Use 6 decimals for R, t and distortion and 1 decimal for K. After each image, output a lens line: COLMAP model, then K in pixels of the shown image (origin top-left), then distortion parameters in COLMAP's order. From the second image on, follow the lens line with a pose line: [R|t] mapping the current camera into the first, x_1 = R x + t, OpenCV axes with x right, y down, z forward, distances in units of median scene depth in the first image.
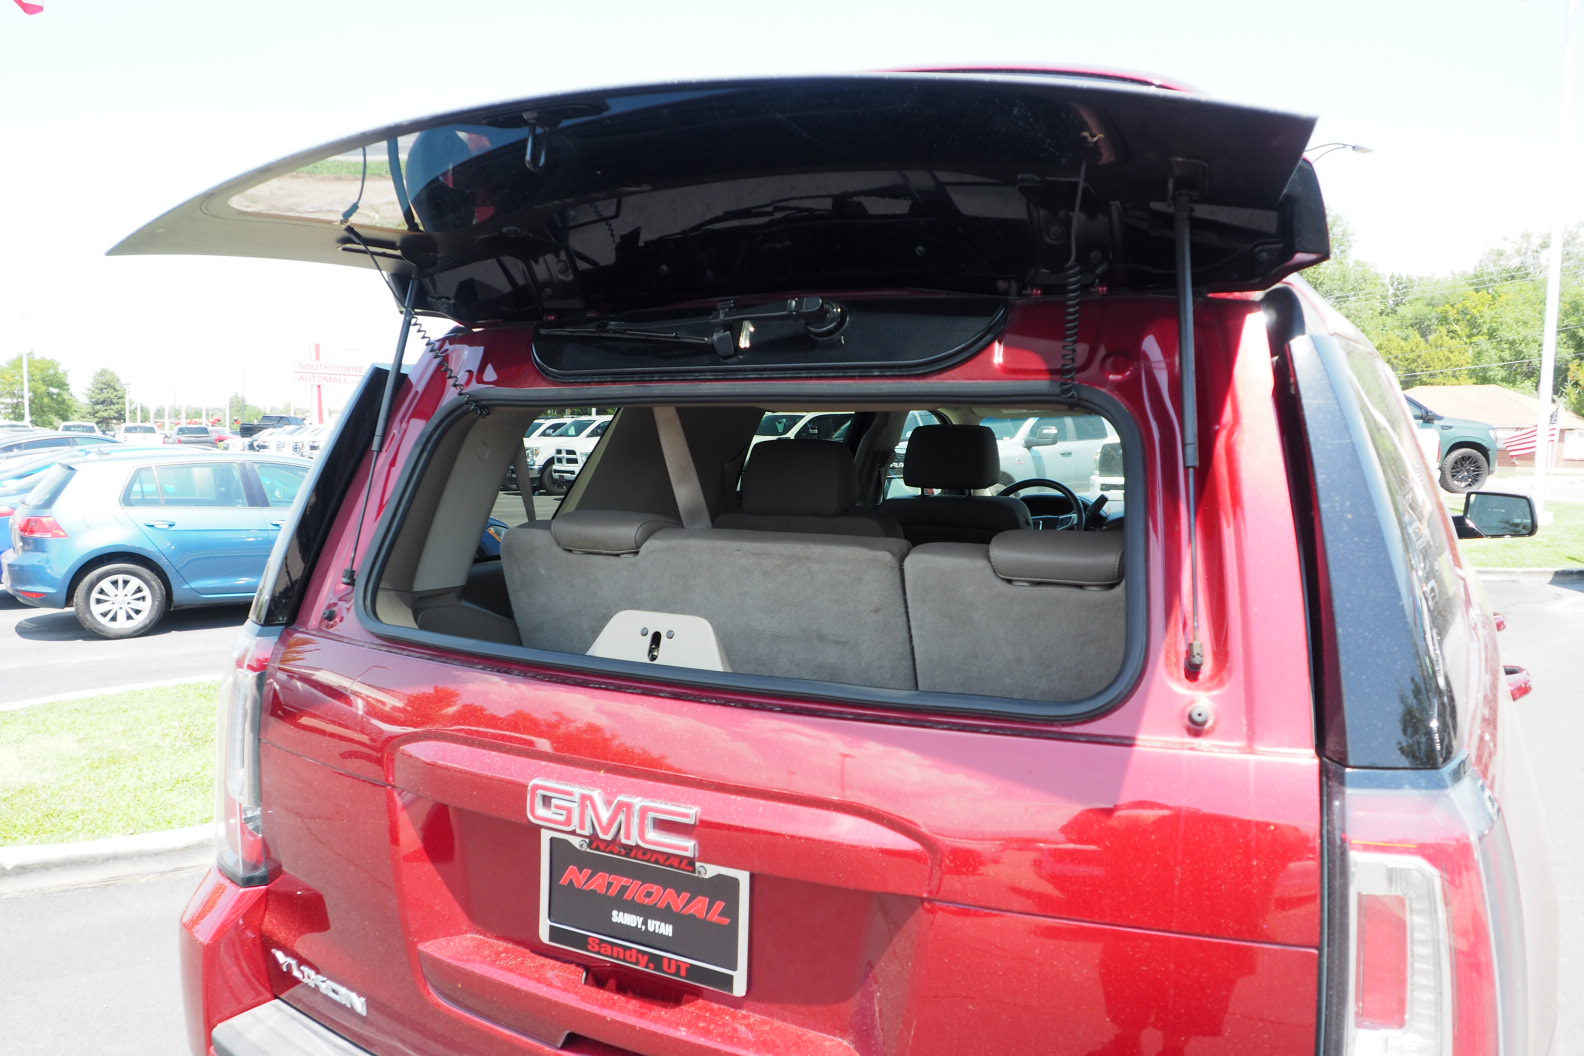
lens RADIAL K [[1163.6, 0, 797.0], [0, 1163.6, 526.1], [0, 0, 1]] dist [-0.007427, -0.013796]
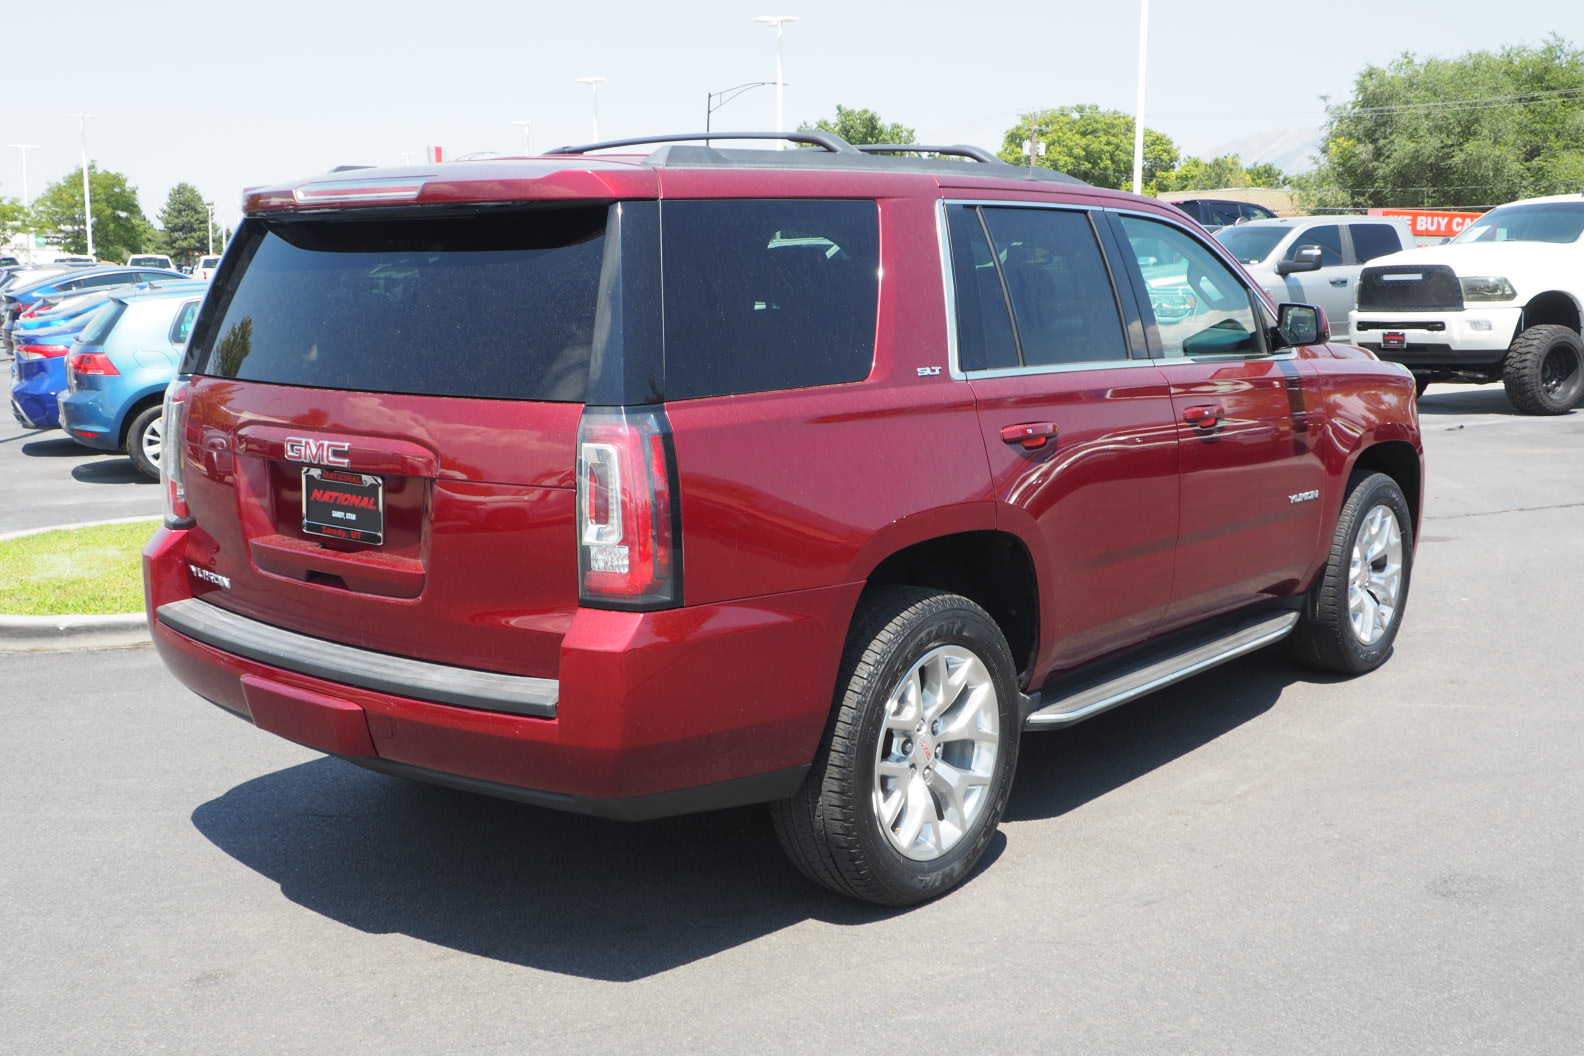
lens RADIAL K [[1661.7, 0, 792.0], [0, 1661.7, 528.0], [0, 0, 1]] dist [-0.016241, 0.017904]
pose [[0.981707, 0.020362, -0.189308, 0.179130], [-0.005265, 0.996788, 0.079912, 0.023054], [0.190327, -0.077453, 0.978661, -0.247296]]
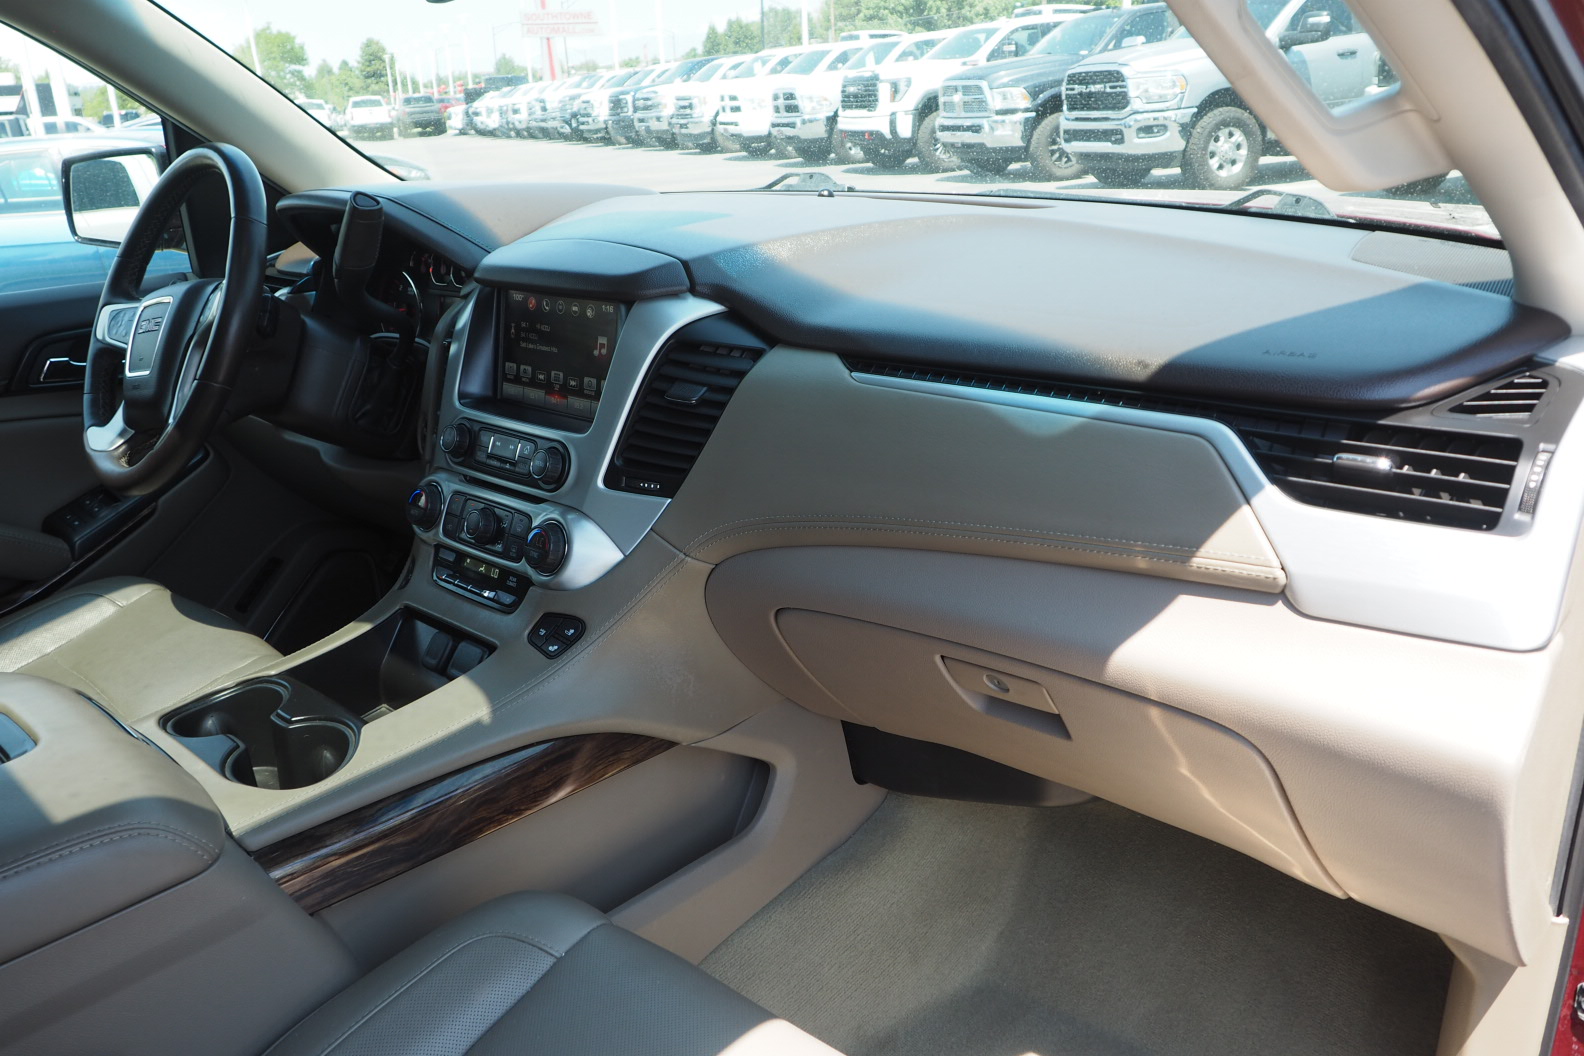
lens RADIAL K [[1226.8, 0, 755.9], [0, 1226.8, 547.9], [0, 0, 1]] dist [-0.016486, -0.004322]
pose [[0.961579, 0.031180, -0.272753, 0.200936], [0.049475, 0.957580, 0.283889, -0.010144], [0.270034, -0.286476, 0.919246, 0.330070]]
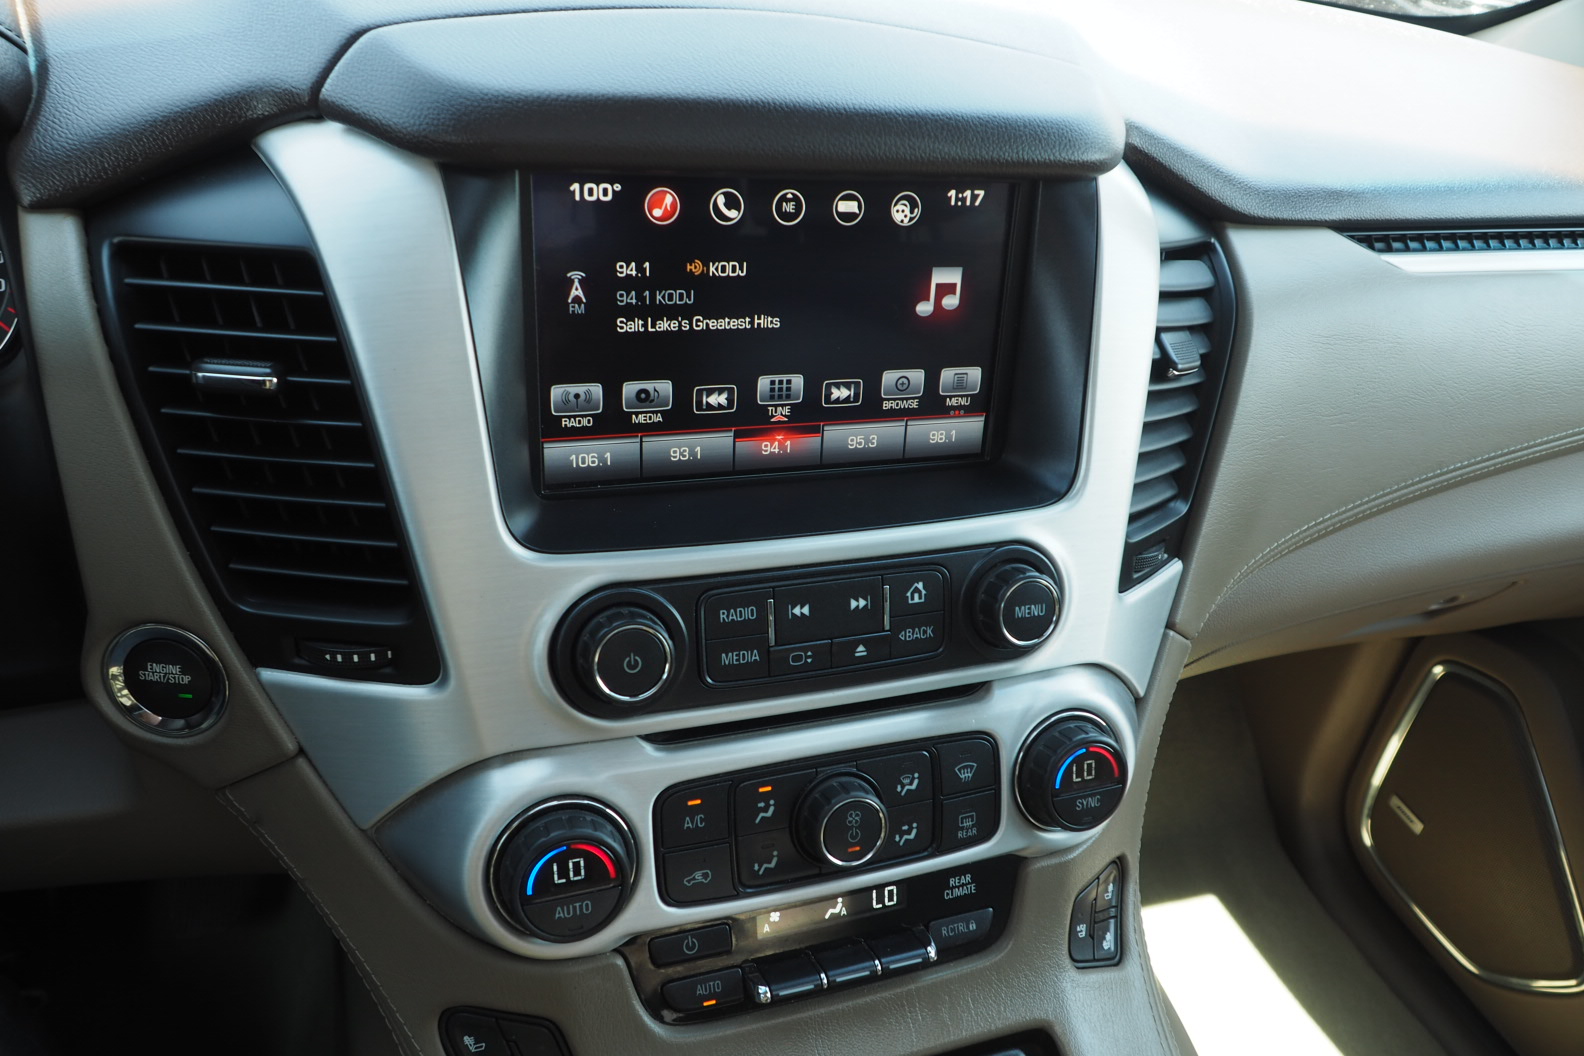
lens RADIAL K [[1119.1, 0, 792.0], [0, 1119.1, 528.0], [0, 0, 1]] dist [-0.028584, -0.005152]
pose [[0.657290, -0.346179, 0.669425, 0.111943], [-0.052619, 0.865010, 0.498987, -0.009806], [-0.751798, -0.363204, 0.550347, 0.421076]]
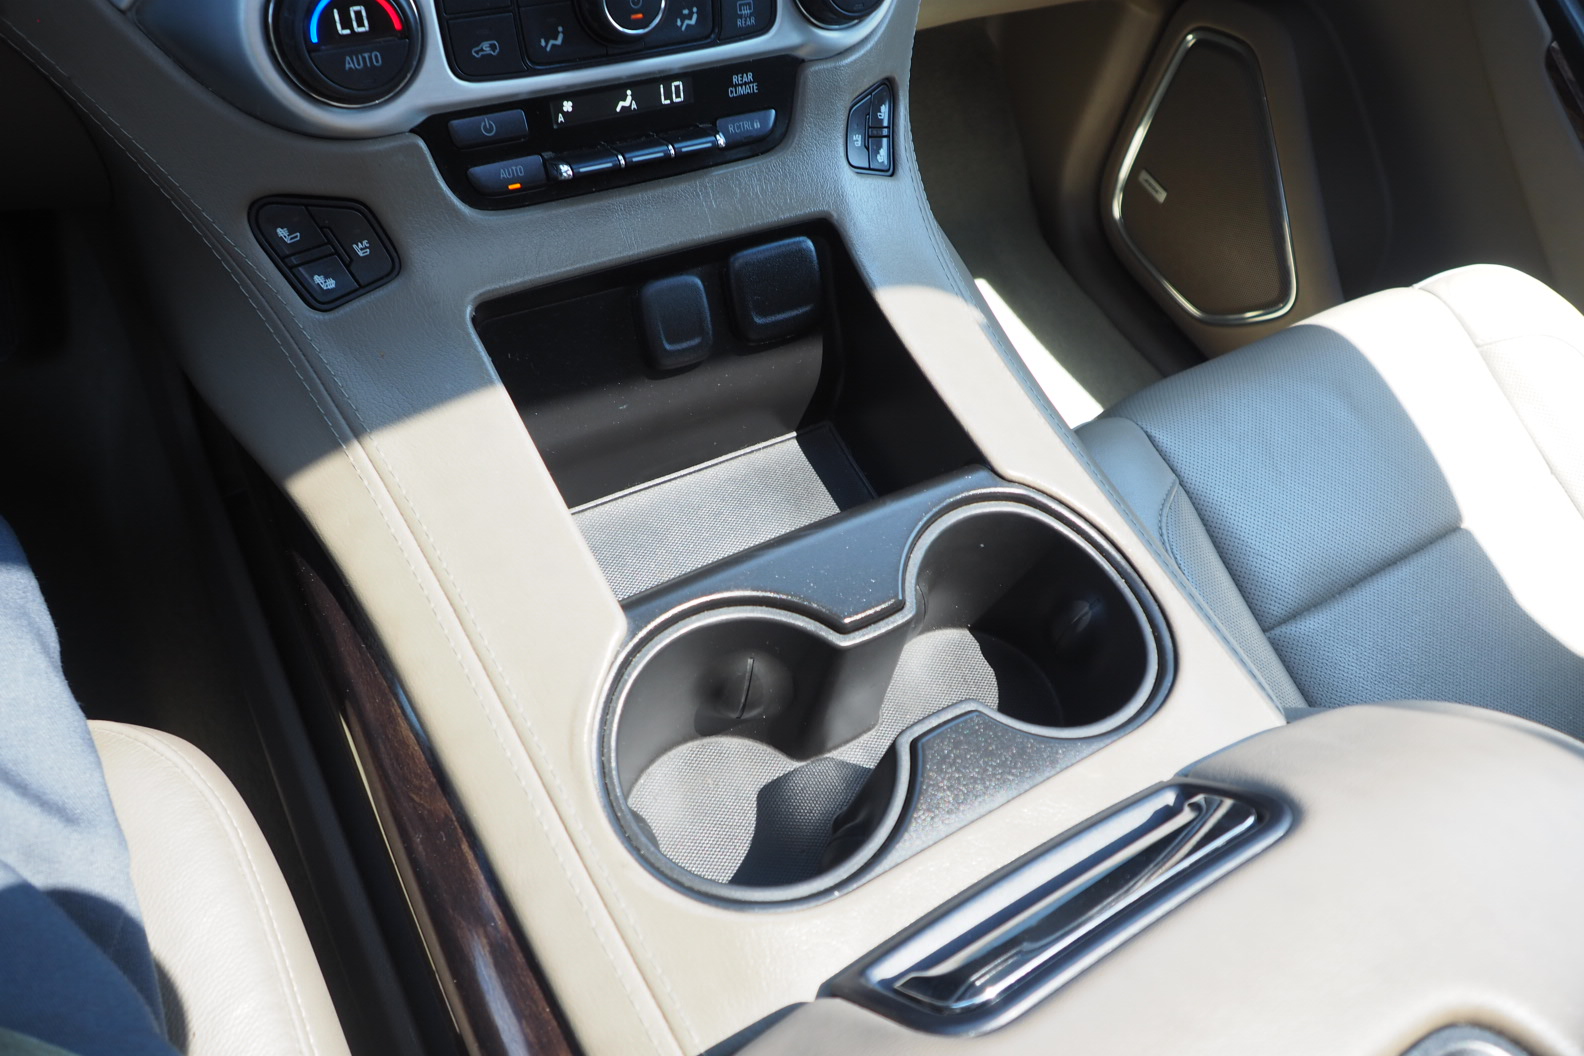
lens RADIAL K [[1119.2, 0, 786.5], [0, 1119.2, 496.7], [0, 0, 1]] dist [-0.024378, 0.002205]
pose [[0.499355, -0.636649, 0.587642, 0.102842], [-0.103724, 0.629451, 0.770086, -0.000289], [-0.860166, -0.445499, 0.248284, 0.413856]]
